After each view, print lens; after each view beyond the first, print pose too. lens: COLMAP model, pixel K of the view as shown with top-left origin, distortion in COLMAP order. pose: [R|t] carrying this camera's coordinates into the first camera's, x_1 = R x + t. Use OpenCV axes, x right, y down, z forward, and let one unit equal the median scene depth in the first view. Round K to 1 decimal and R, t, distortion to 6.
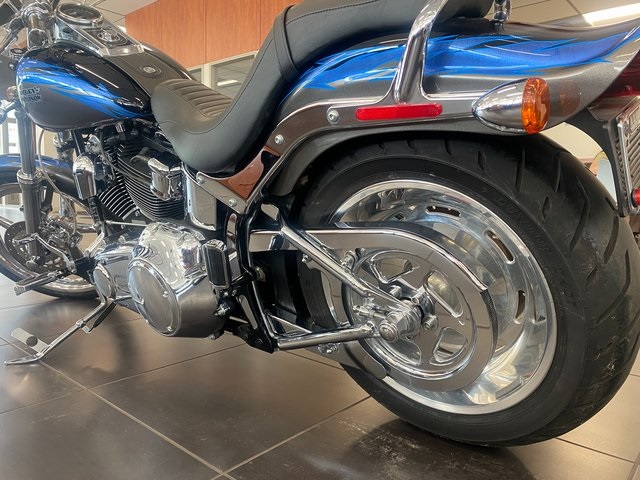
lens RADIAL K [[489.0, 0, 319.7], [0, 489.0, 242.6], [0, 0, 1]] dist [0.009174, -0.000324]
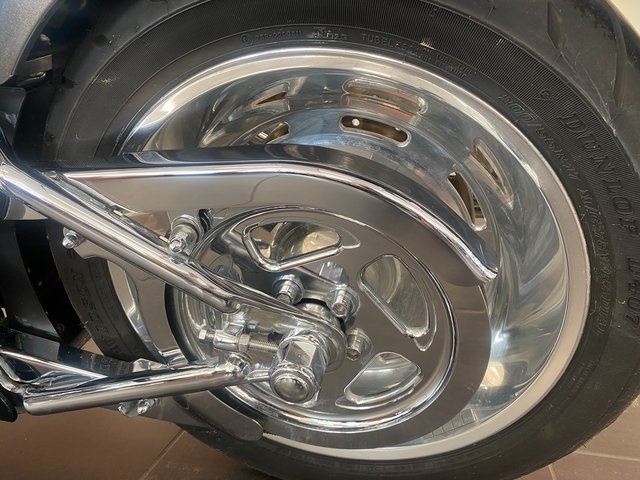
lens RADIAL K [[489.1, 0, 311.3], [0, 489.1, 240.2], [0, 0, 1]] dist [0.006871, 0.003657]
pose [[0.892464, -0.107015, 0.438242, -0.026620], [0.049842, 0.988899, 0.139980, -0.014078], [-0.448357, -0.103084, 0.887891, 0.463644]]
